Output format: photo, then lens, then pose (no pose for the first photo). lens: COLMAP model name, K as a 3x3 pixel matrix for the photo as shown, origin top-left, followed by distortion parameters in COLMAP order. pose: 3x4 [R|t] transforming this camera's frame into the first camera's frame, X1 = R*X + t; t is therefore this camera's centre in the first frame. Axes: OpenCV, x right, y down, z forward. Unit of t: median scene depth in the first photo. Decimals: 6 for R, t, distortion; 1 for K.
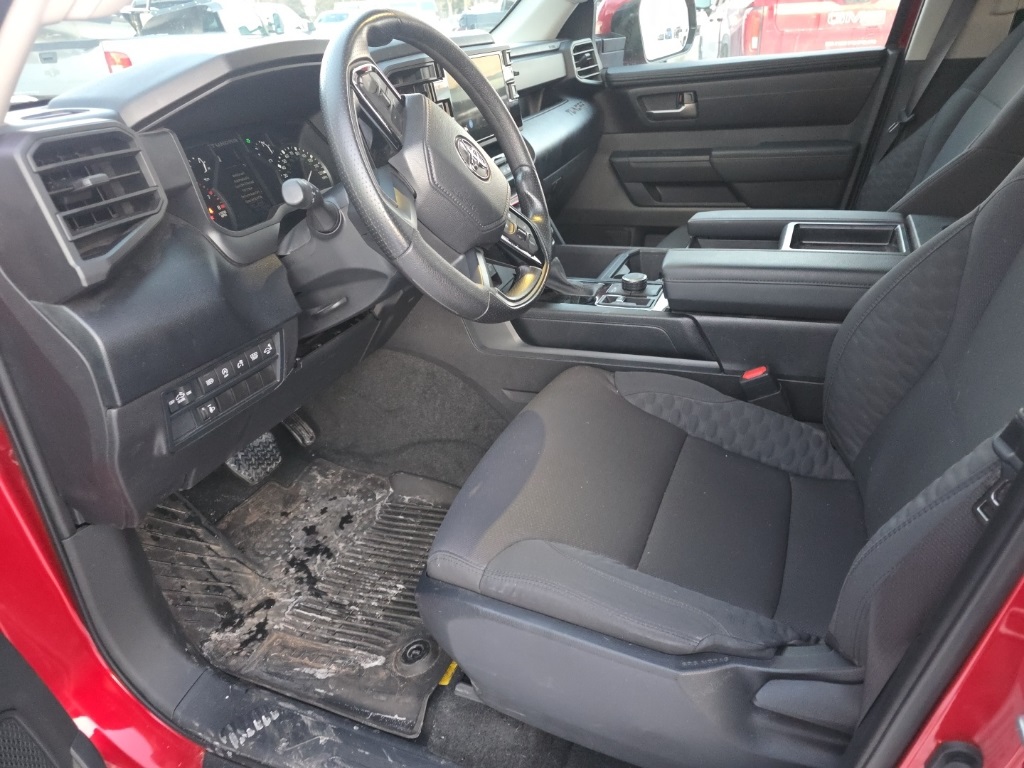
lens RADIAL K [[735.3, 0, 508.2], [0, 735.3, 381.8], [0, 0, 1]] dist [0.006112, -0.003666]
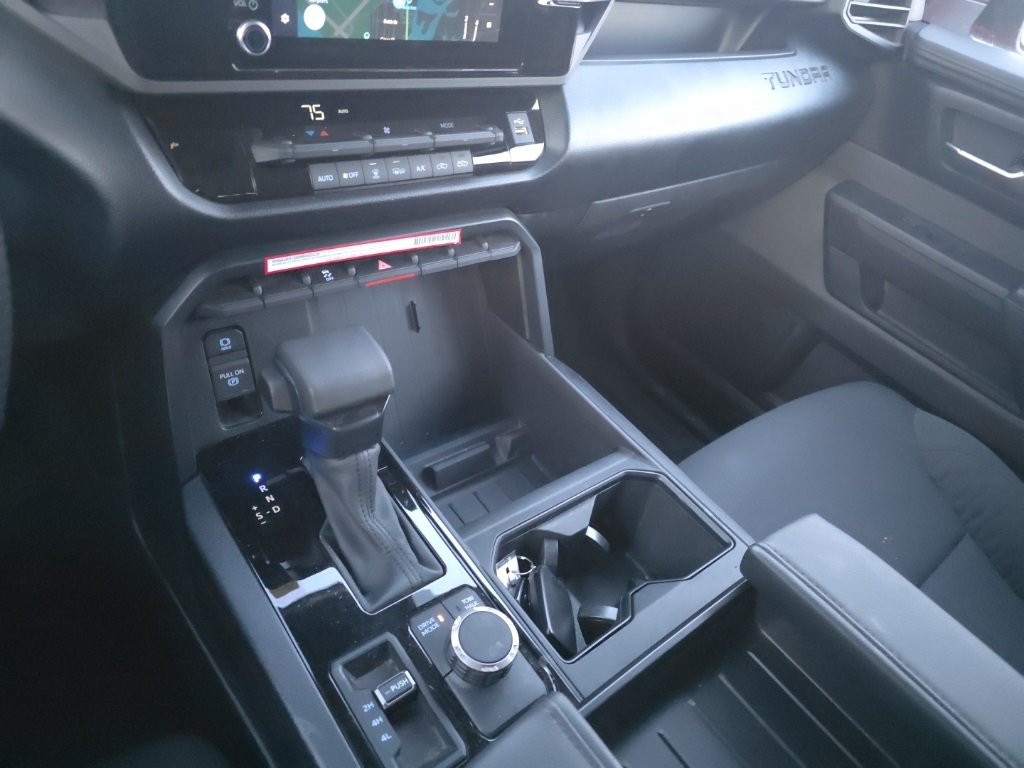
lens RADIAL K [[735.3, 0, 515.7], [0, 735.3, 382.7], [0, 0, 1]] dist [0.006112, -0.003666]
pose [[0.831160, 0.522729, -0.189544, 0.126400], [-0.475283, 0.844822, 0.245728, -0.217488], [0.288580, -0.114152, 0.950627, 0.433255]]
